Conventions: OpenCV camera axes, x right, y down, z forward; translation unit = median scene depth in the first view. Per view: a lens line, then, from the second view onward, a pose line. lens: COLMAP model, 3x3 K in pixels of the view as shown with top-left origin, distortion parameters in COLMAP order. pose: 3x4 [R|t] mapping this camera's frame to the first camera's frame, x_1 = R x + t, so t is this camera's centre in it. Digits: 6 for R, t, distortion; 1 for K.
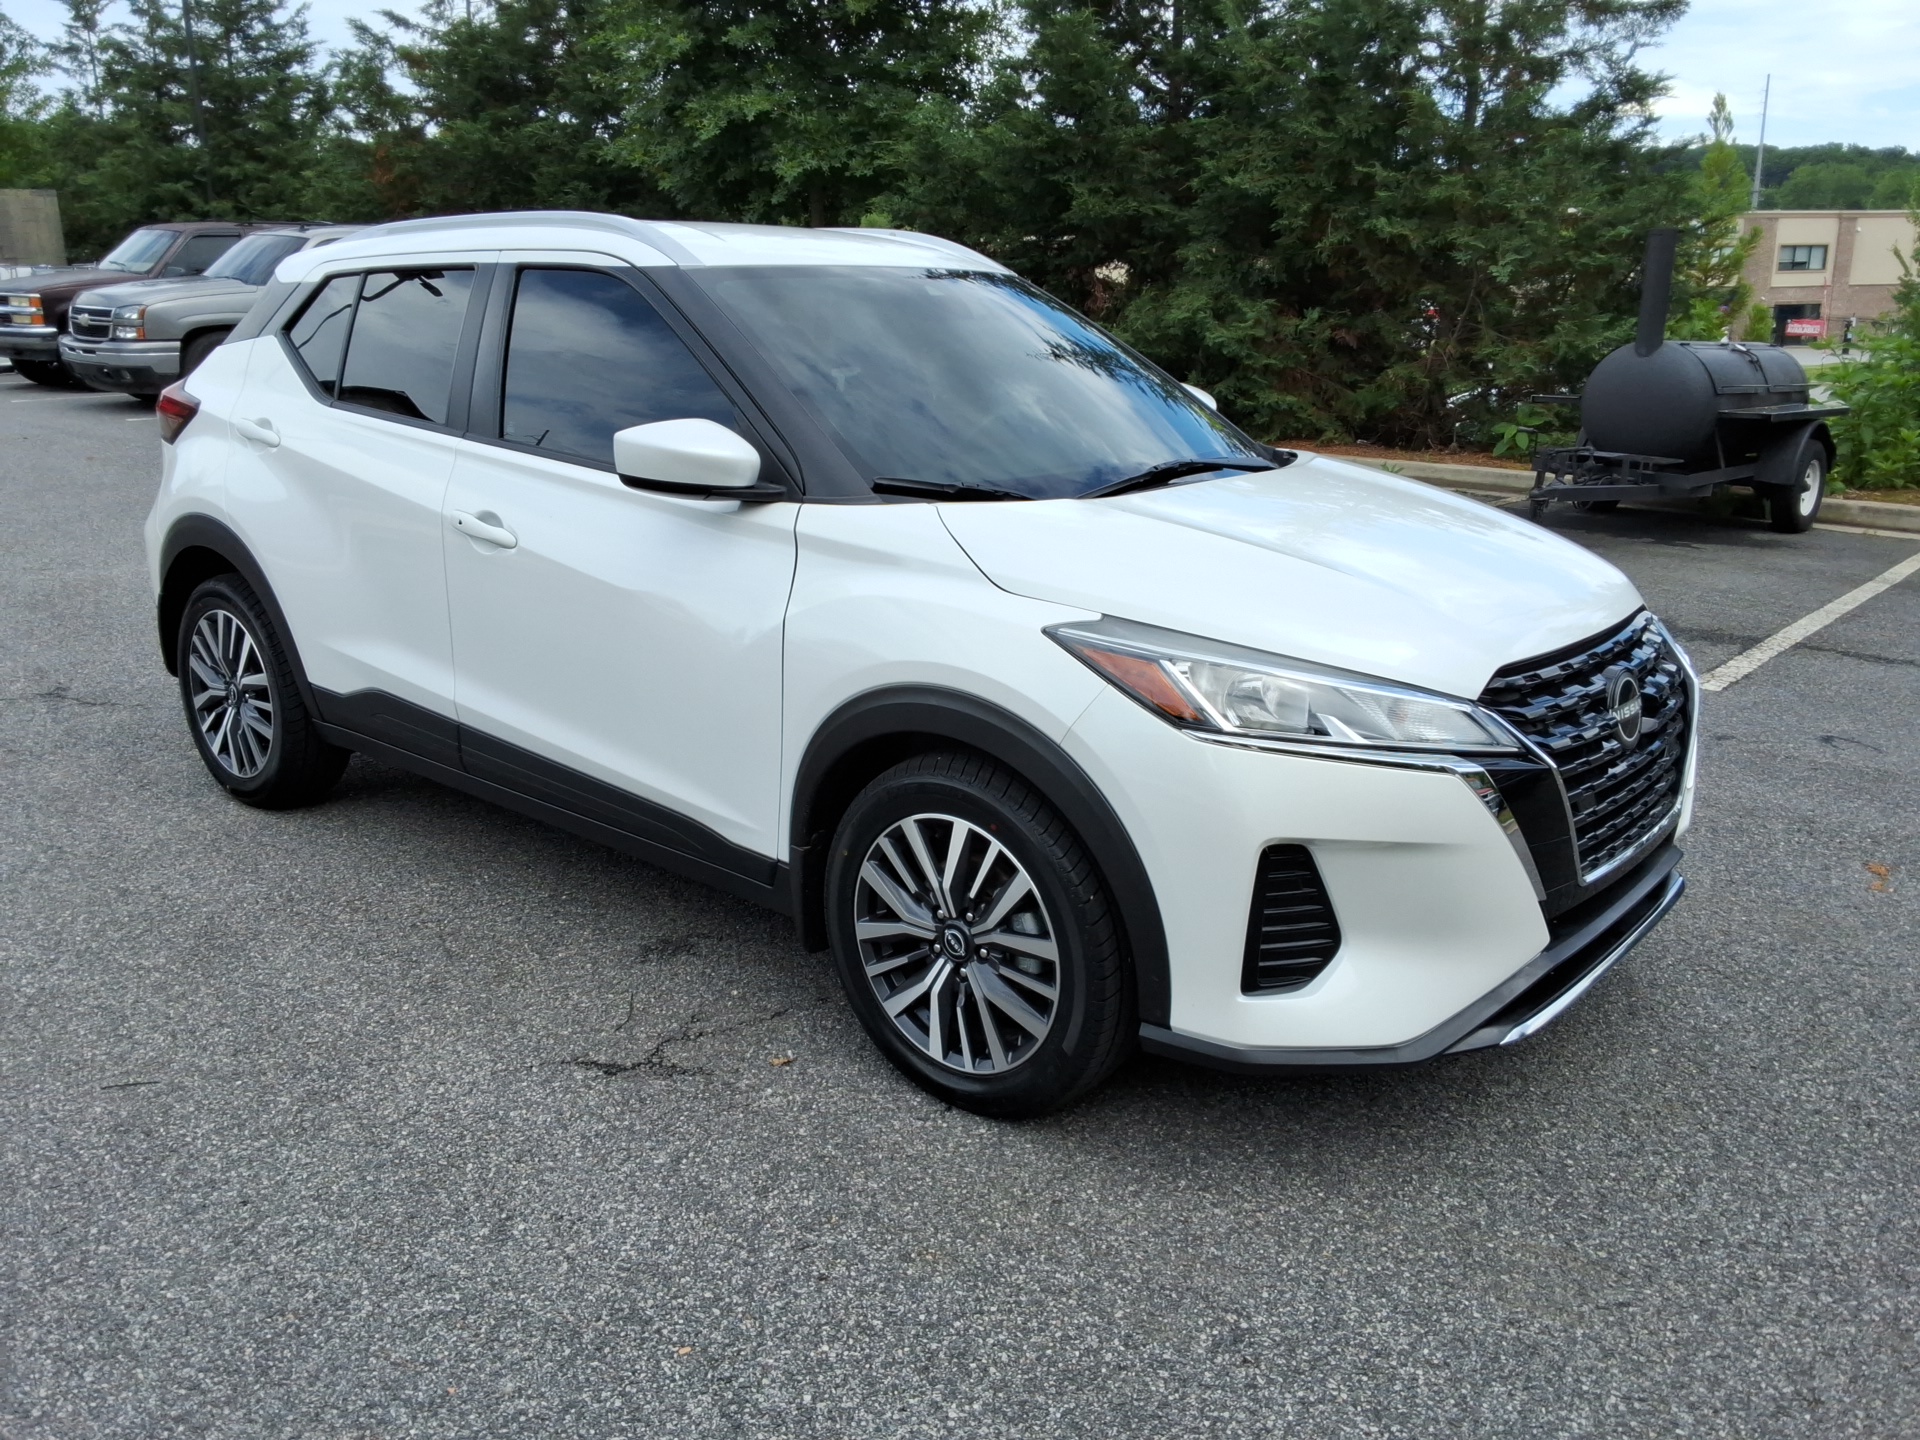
lens RADIAL K [[1529.5, 0, 976.3], [0, 1529.5, 712.1], [0, 0, 1]] dist [0.126139, -0.199502]
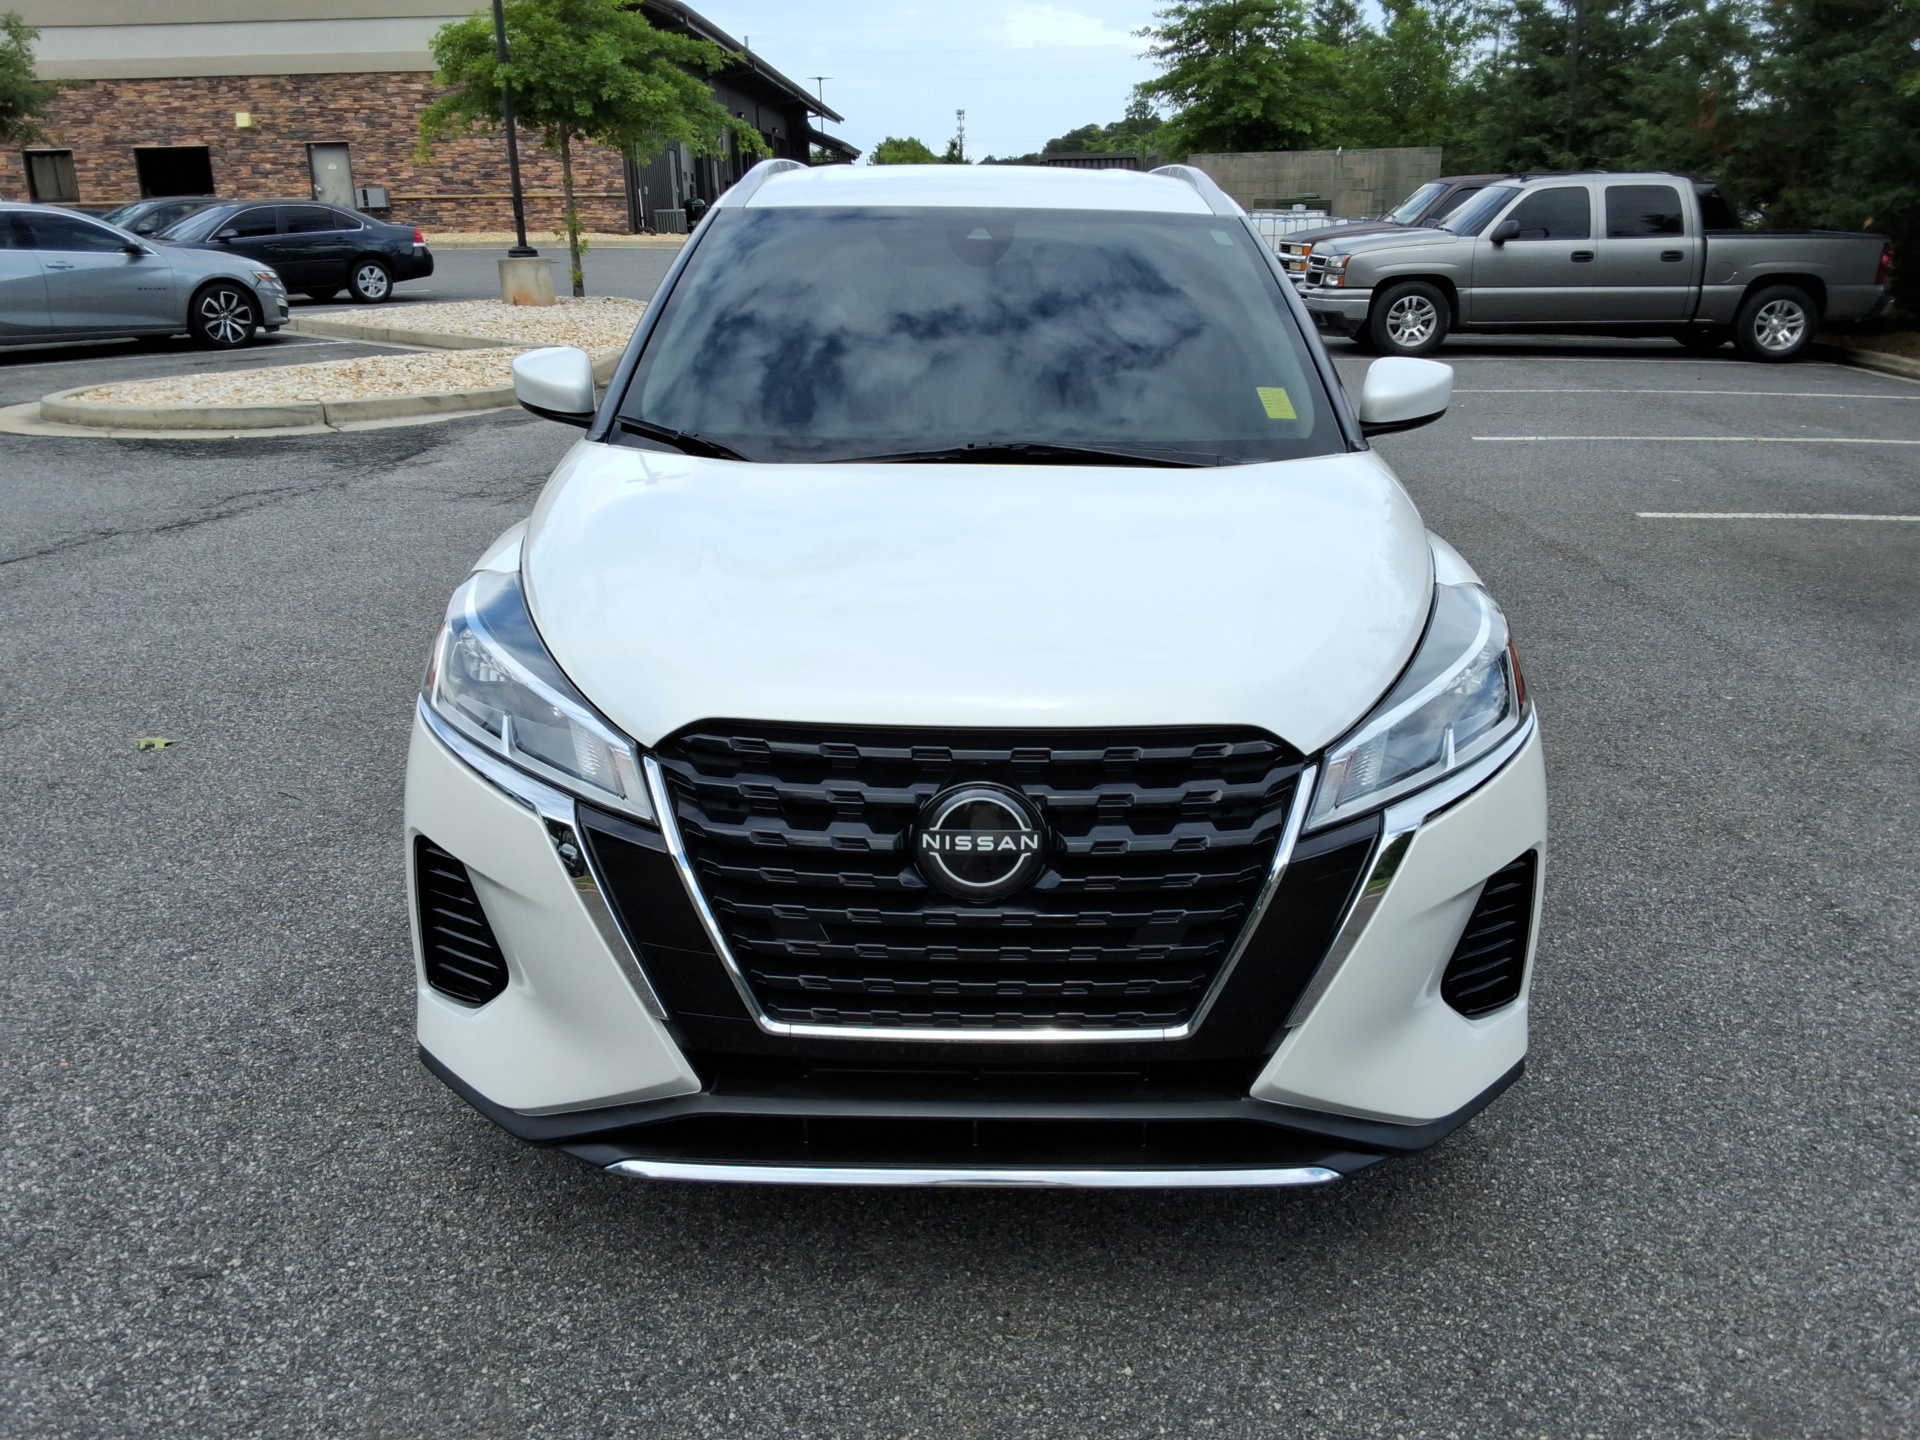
lens RADIAL K [[1557.1, 0, 960.5], [0, 1557.1, 693.3], [0, 0, 1]] dist [0.079581, -0.125191]
pose [[0.635463, 0.220045, -0.740113, 0.169615], [-0.209646, 0.971695, 0.108895, -0.025863], [0.743125, 0.085963, 0.663608, 0.096923]]
